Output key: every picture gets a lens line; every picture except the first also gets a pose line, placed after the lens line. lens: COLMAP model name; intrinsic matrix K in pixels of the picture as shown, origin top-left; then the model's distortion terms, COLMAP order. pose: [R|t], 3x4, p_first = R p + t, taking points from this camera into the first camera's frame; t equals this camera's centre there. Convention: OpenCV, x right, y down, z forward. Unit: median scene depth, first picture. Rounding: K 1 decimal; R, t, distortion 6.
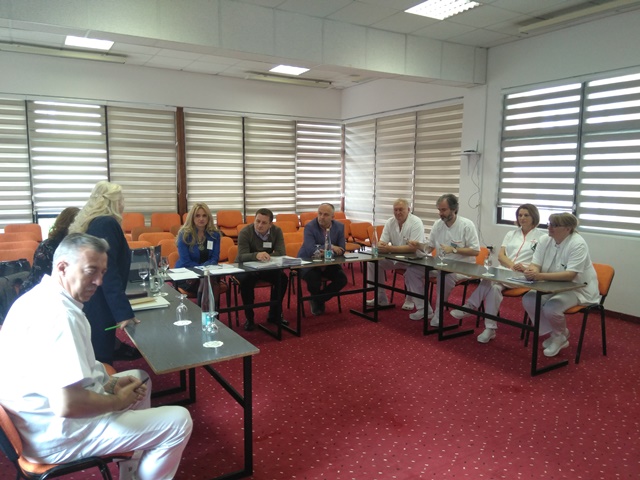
lens RADIAL K [[483.4, 0, 316.4], [0, 483.4, 238.0], [0, 0, 1]] dist [0.006052, -0.002669]
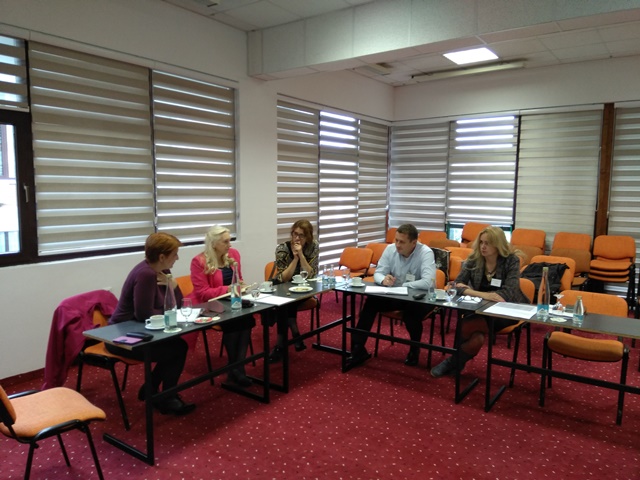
lens RADIAL K [[483.4, 0, 317.0], [0, 483.4, 241.3], [0, 0, 1]] dist [0.006052, -0.002669]
pose [[0.391139, 0.098212, -0.915076, 0.321840], [-0.115900, 0.991630, 0.056888, -0.038468], [0.913005, 0.083807, 0.399248, 0.295710]]
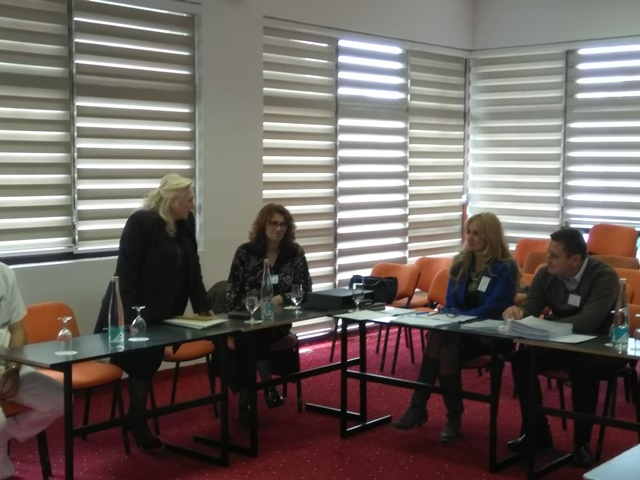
lens RADIAL K [[1021.6, 0, 319.4], [0, 1021.6, 241.5], [0, 0, 1]] dist [-0.041159, 0.000000]
pose [[0.318542, 0.068666, -0.945418, 0.594486], [-0.114673, 0.992839, 0.033472, -0.037527], [0.940947, 0.097752, 0.324135, 0.266088]]
